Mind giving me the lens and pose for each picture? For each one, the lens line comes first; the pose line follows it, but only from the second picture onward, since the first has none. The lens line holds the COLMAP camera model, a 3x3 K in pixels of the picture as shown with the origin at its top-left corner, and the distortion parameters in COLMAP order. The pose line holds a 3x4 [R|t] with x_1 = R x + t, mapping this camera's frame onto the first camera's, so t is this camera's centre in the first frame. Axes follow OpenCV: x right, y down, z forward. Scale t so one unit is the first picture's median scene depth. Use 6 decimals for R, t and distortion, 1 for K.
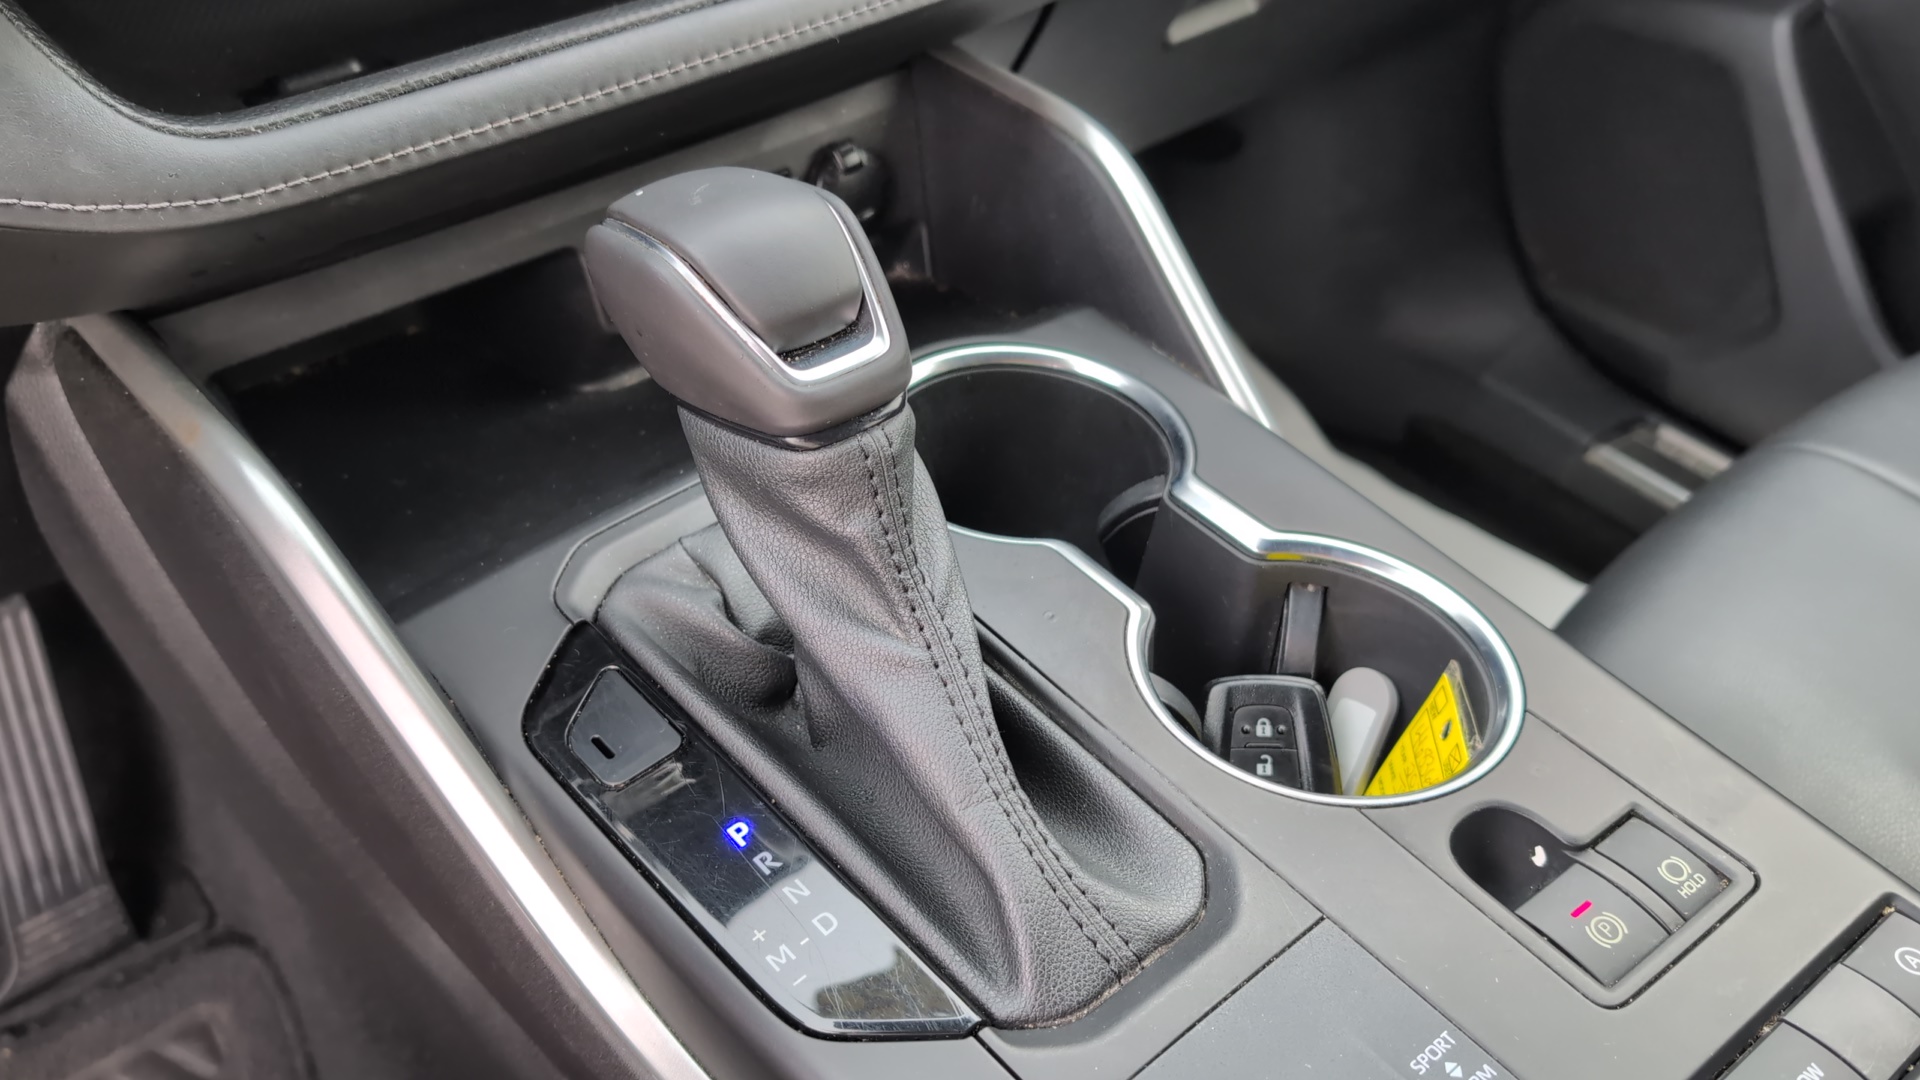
lens RADIAL K [[1616.9, 0, 966.5], [0, 1616.9, 548.7], [0, 0, 1]] dist [0.045636, -0.075112]
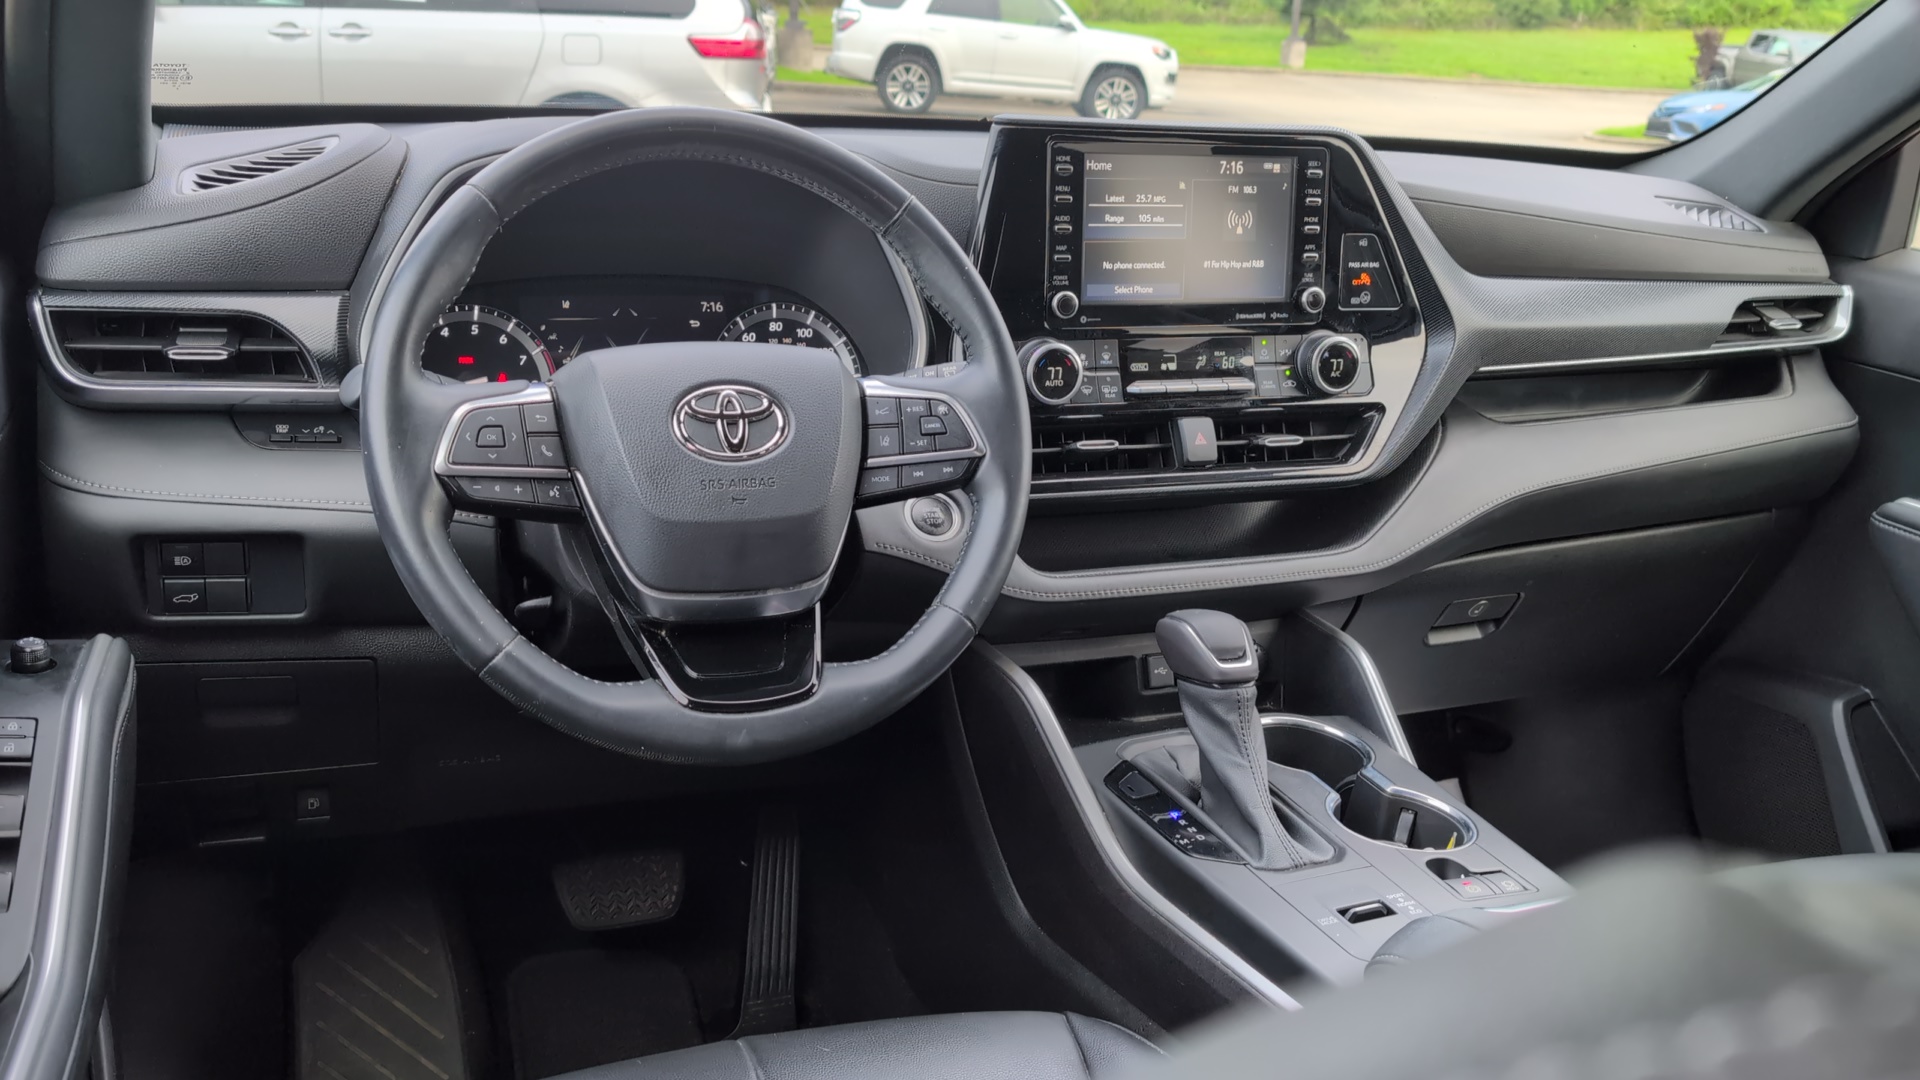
lens RADIAL K [[1616.9, 0, 995.3], [0, 1616.9, 529.9], [0, 0, 1]] dist [0.045636, -0.075112]
pose [[0.958187, 0.112859, -0.262948, 0.228874], [-0.212516, 0.896029, -0.389833, 0.816923], [0.191613, 0.429413, 0.882547, -1.648909]]
